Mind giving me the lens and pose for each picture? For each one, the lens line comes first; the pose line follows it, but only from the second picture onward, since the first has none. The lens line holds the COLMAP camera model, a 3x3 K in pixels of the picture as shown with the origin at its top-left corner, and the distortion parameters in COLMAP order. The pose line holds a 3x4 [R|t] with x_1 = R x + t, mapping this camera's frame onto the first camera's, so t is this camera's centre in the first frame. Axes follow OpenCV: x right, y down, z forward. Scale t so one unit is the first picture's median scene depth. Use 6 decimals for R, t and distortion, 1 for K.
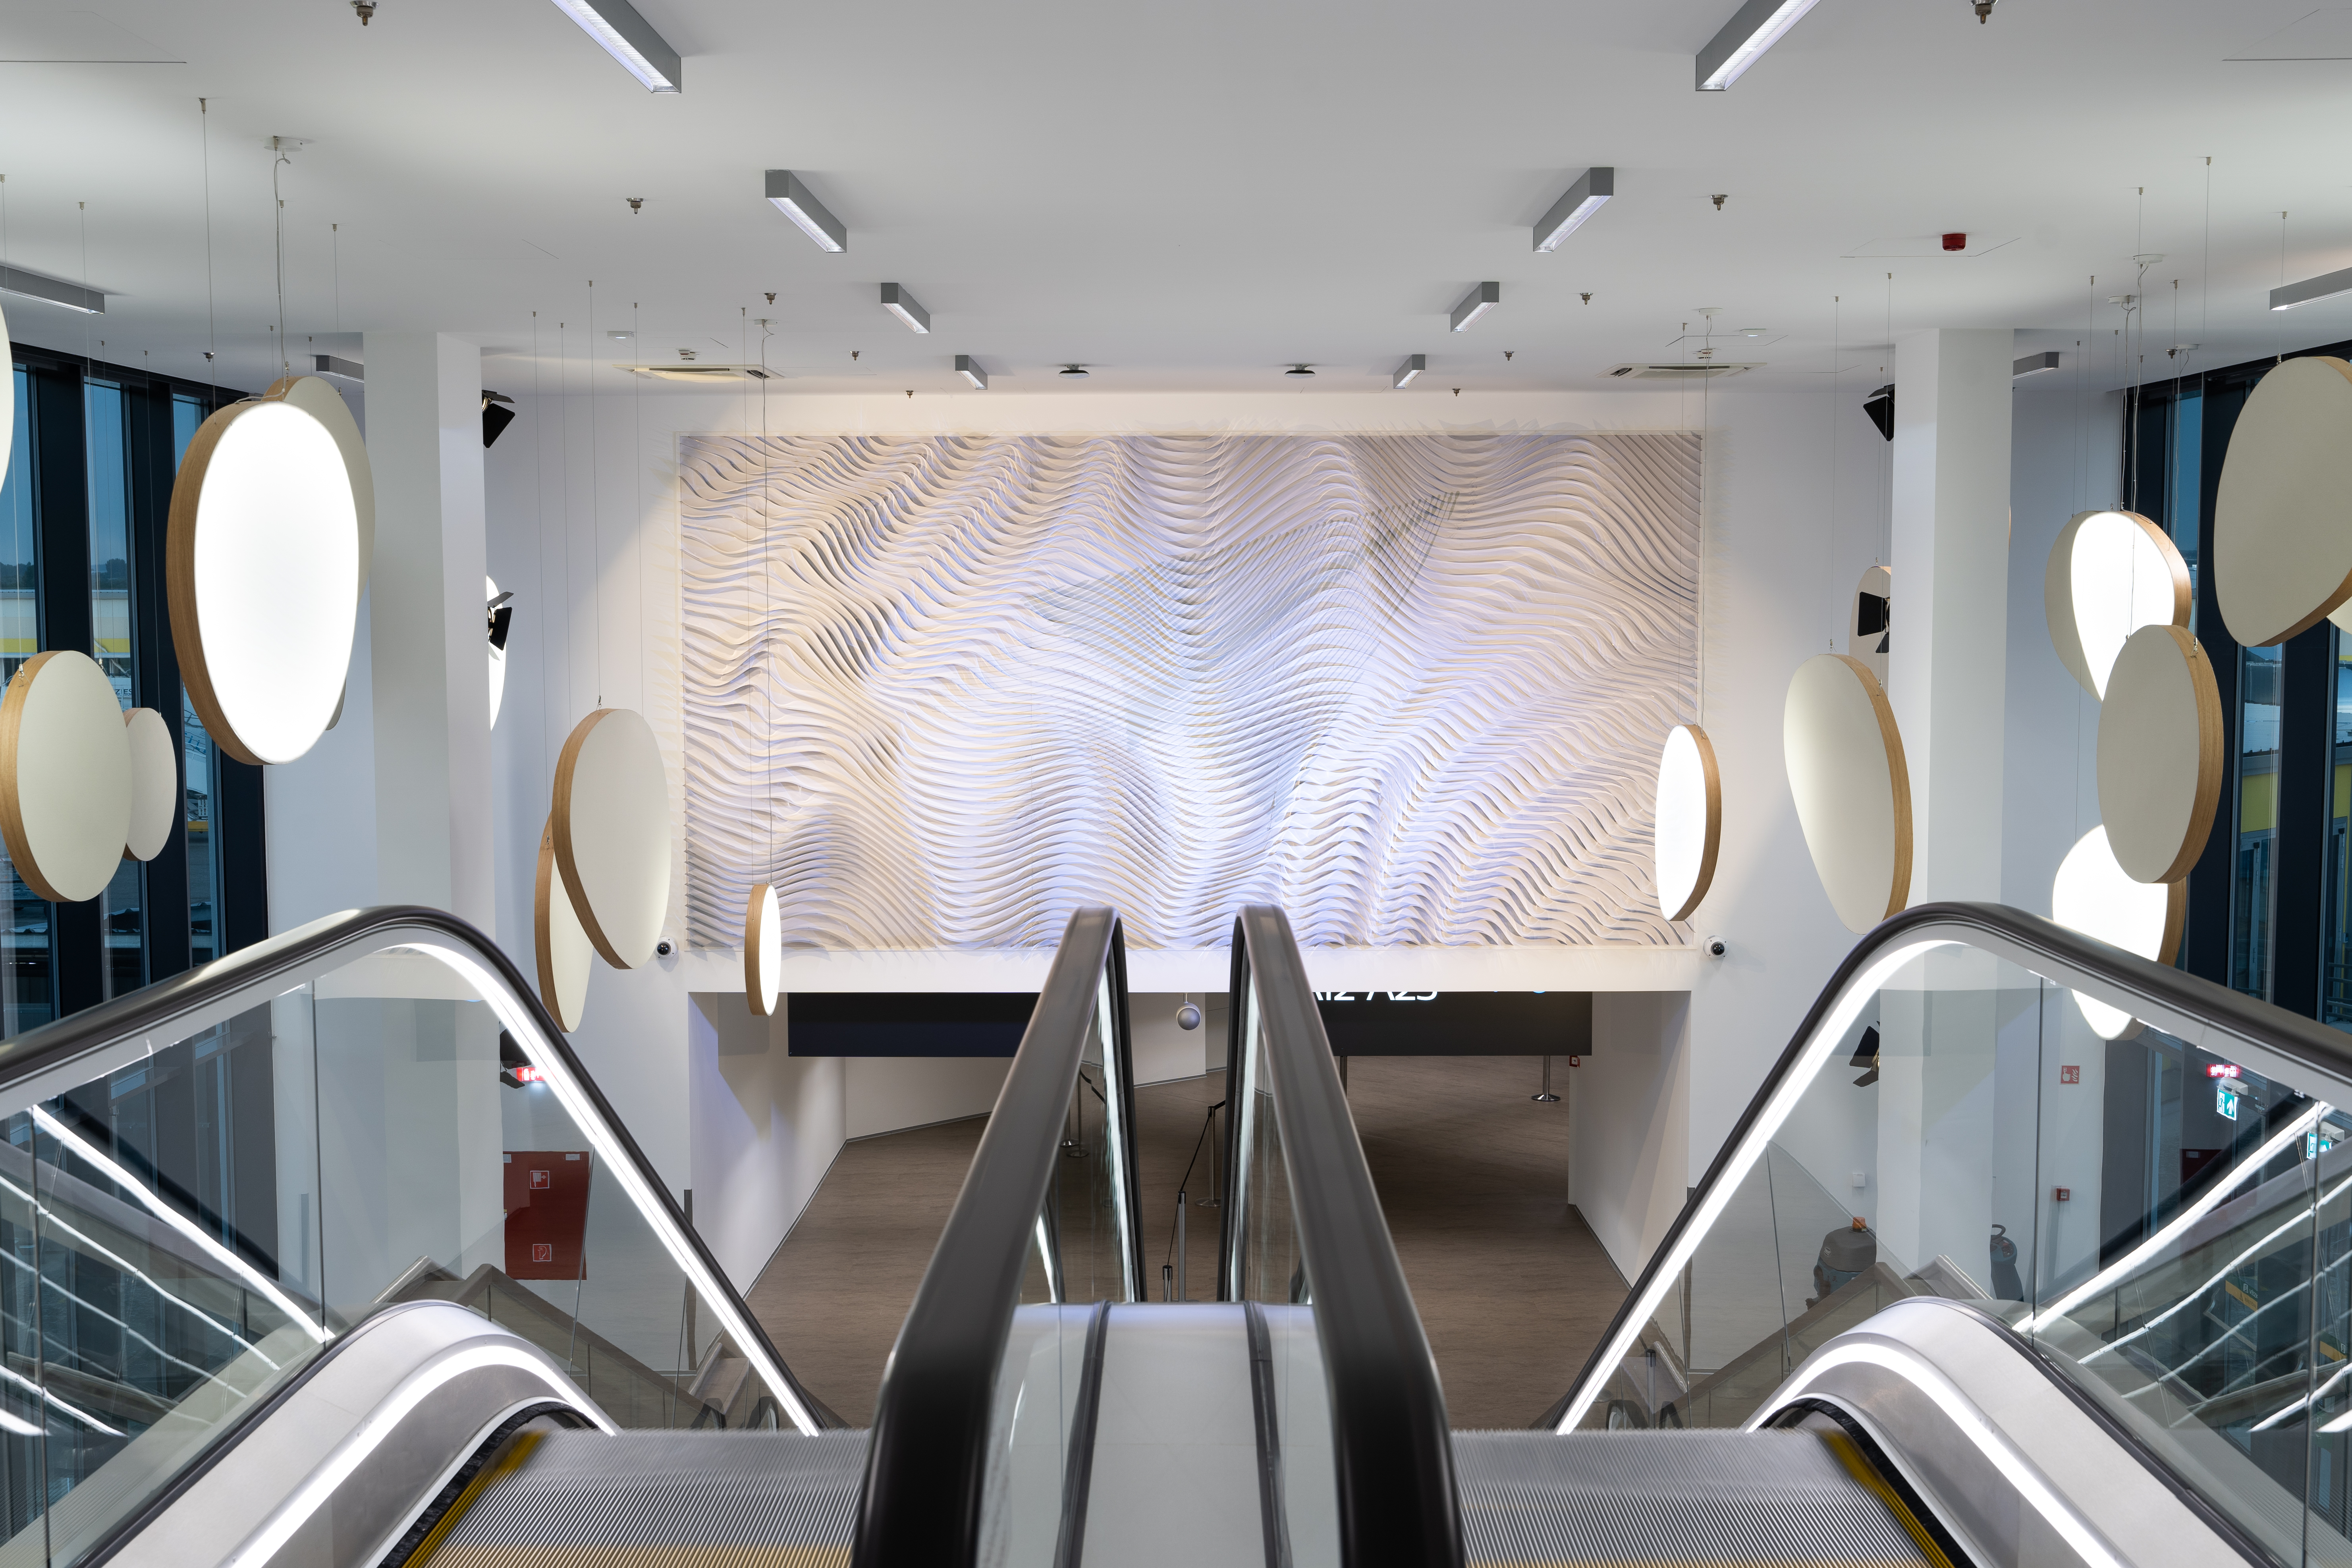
lens RADIAL K [[2400.7, 0, 1172.1], [0, 2400.7, 851.0], [0, 0, 1]] dist [0.096777, -0.006018]
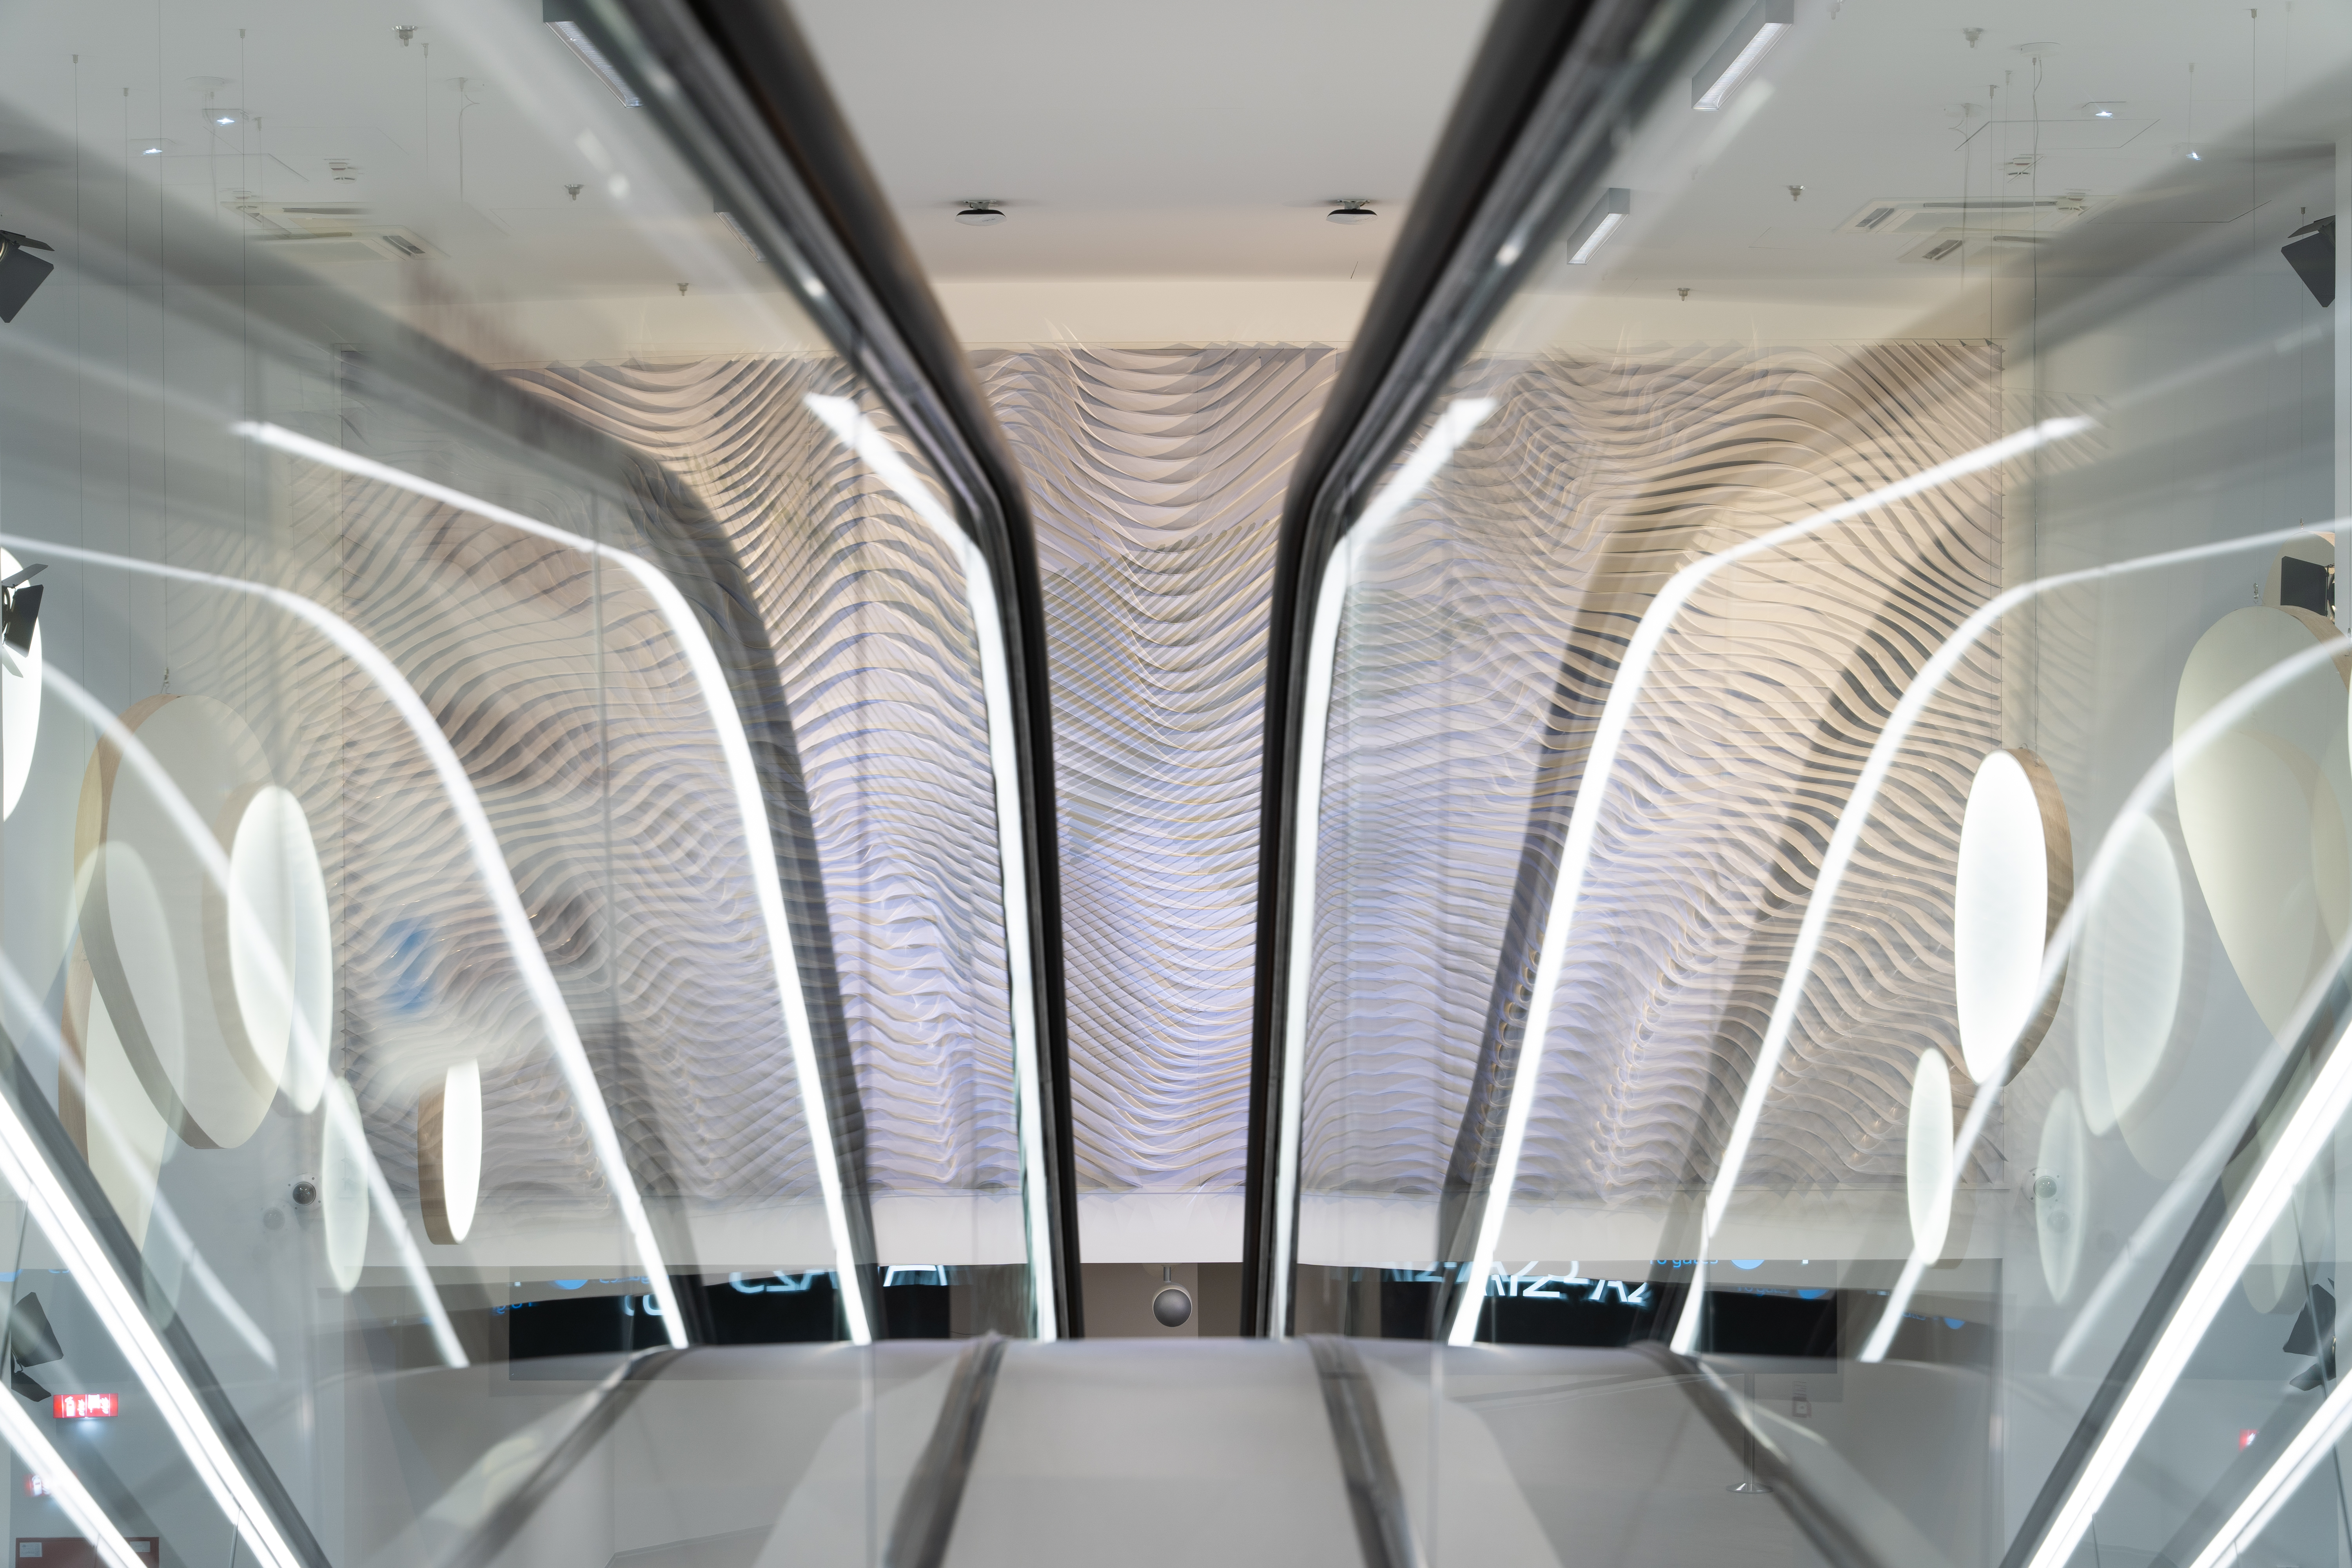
lens RADIAL K [[3846.1, 0, 1176.0], [0, 3846.1, 784.0], [0, 0, 1]] dist [0.130657, 0.025774]
pose [[0.999964, -0.002757, 0.007963, 0.000138], [0.003337, 0.997275, -0.073699, 0.017049], [-0.007738, 0.073723, 0.997249, 0.032728]]
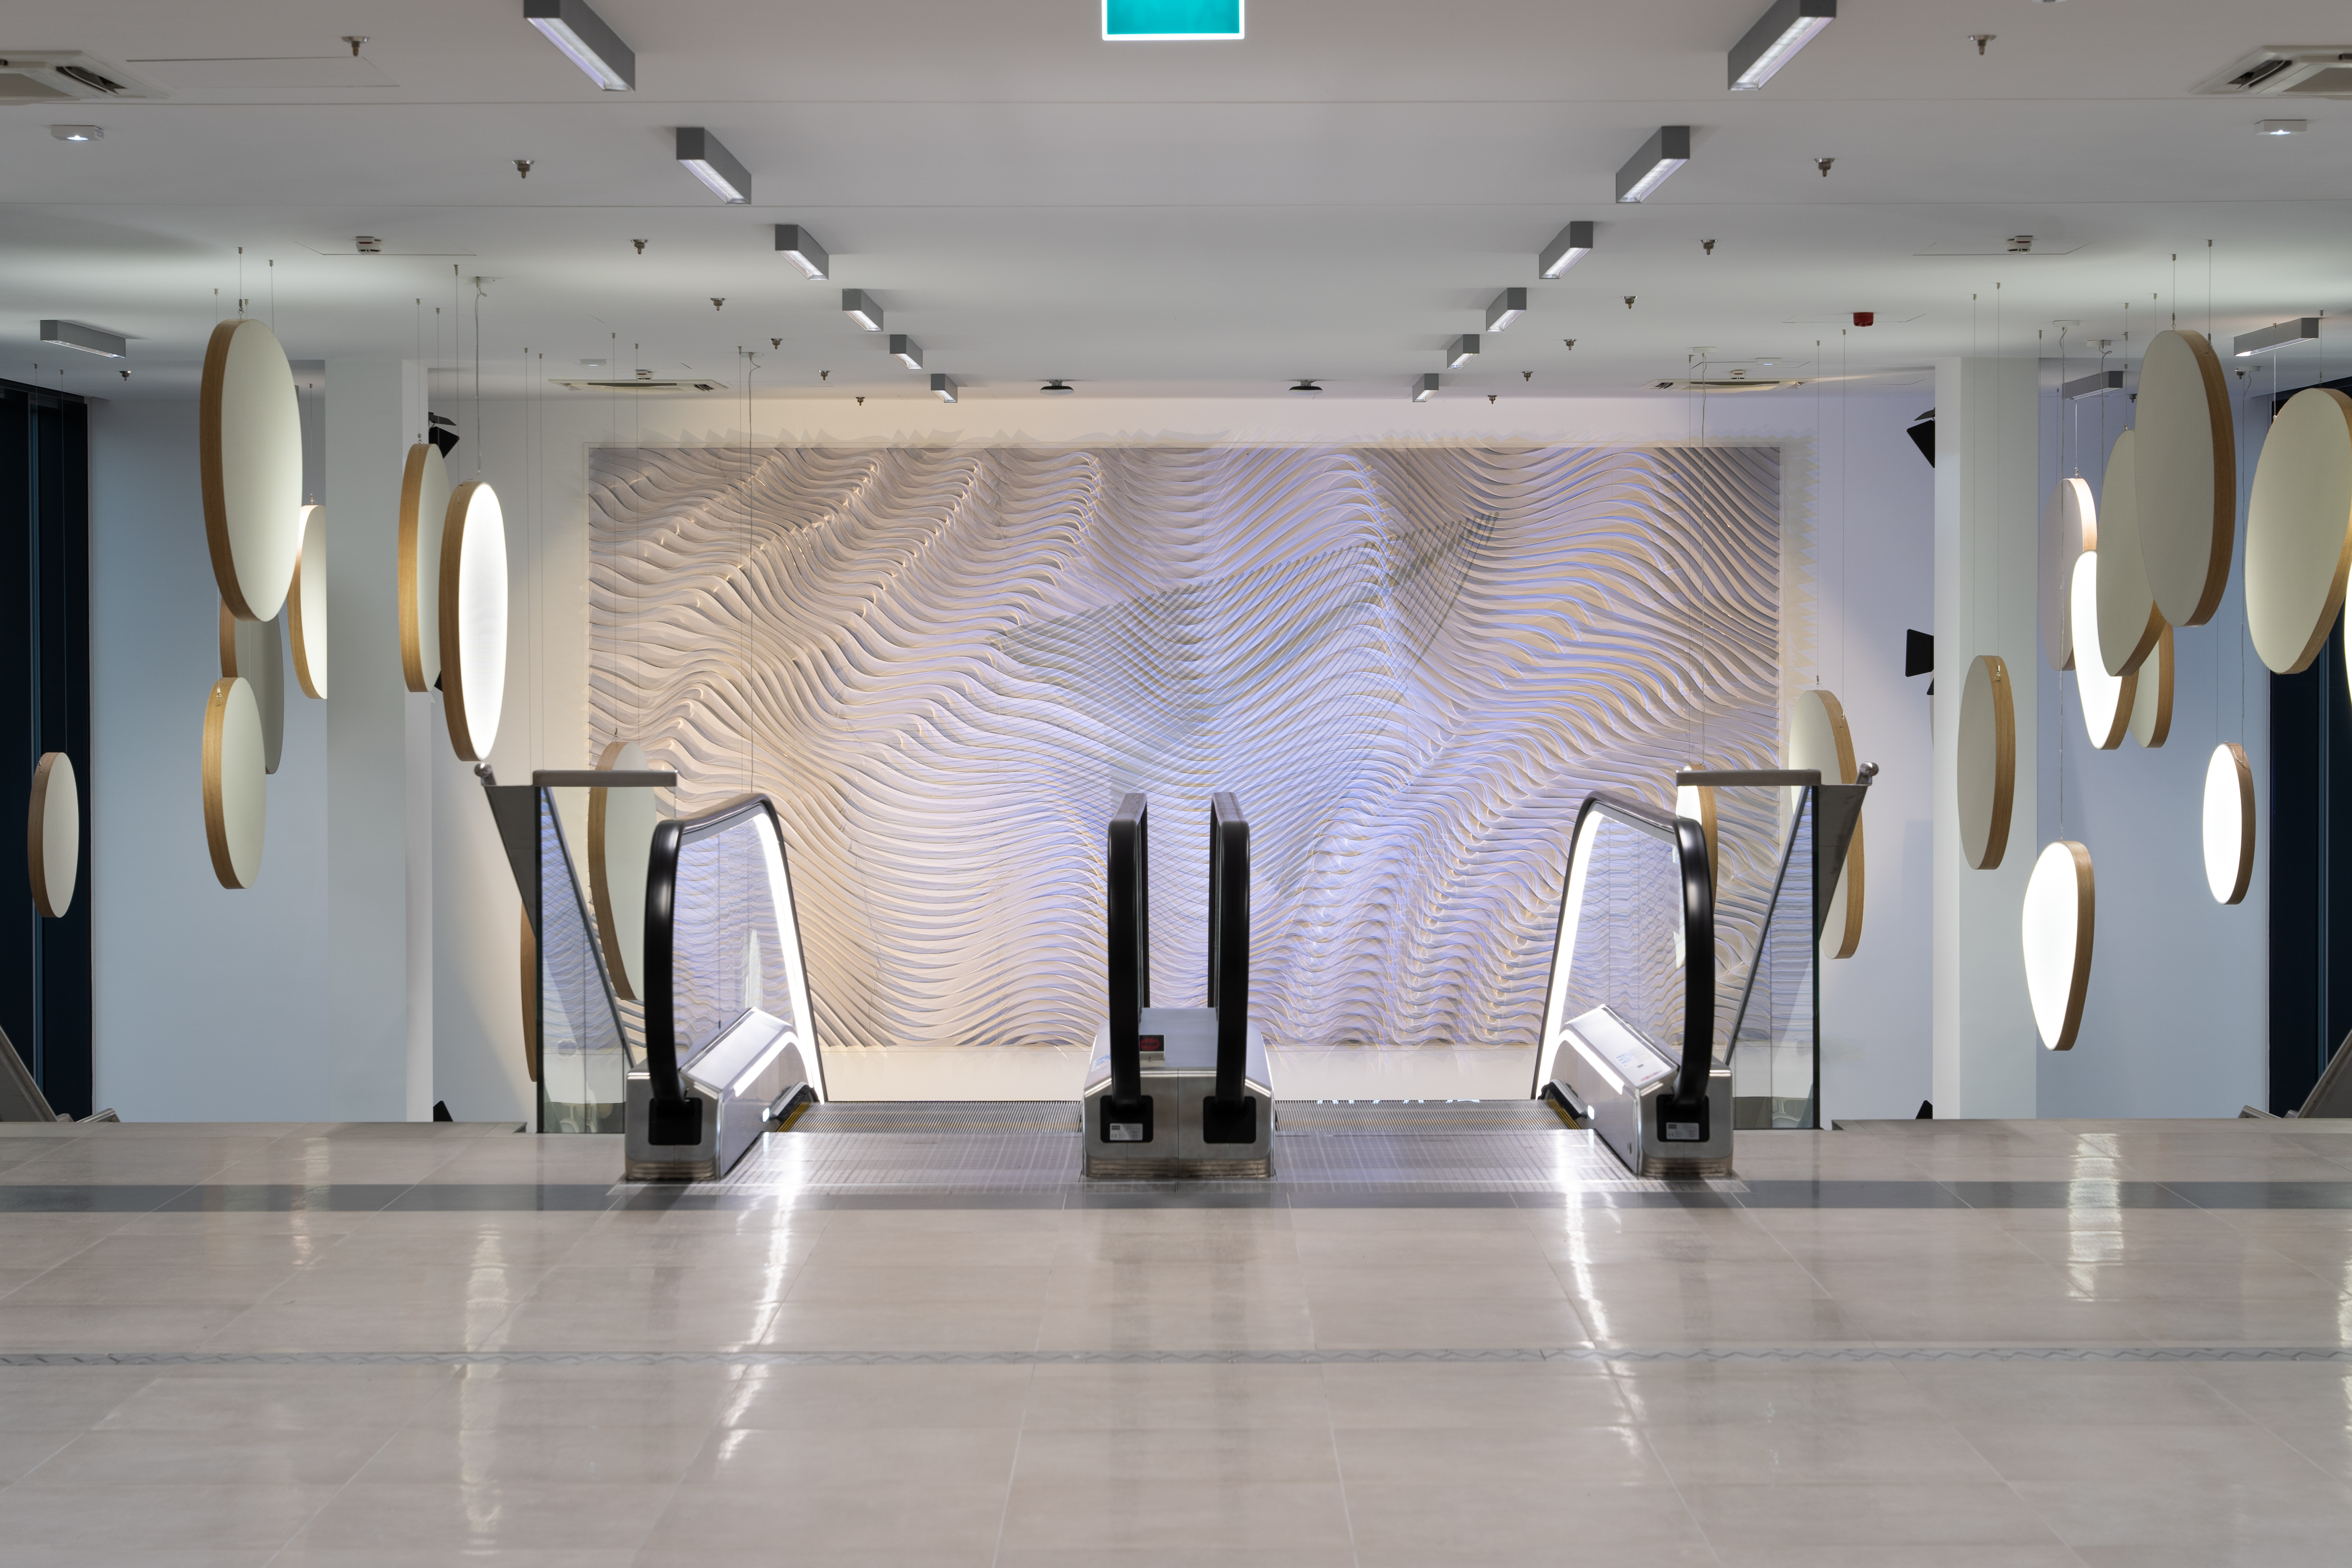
lens RADIAL K [[4803.8, 0, 1176.0], [0, 4803.8, 784.0], [0, 0, 1]] dist [0.665310, 0.171629]
pose [[0.999982, 0.000534, 0.005992, -0.005883], [-0.000076, 0.997088, -0.076264, 0.080008], [-0.006015, 0.076262, 0.997070, -0.722764]]
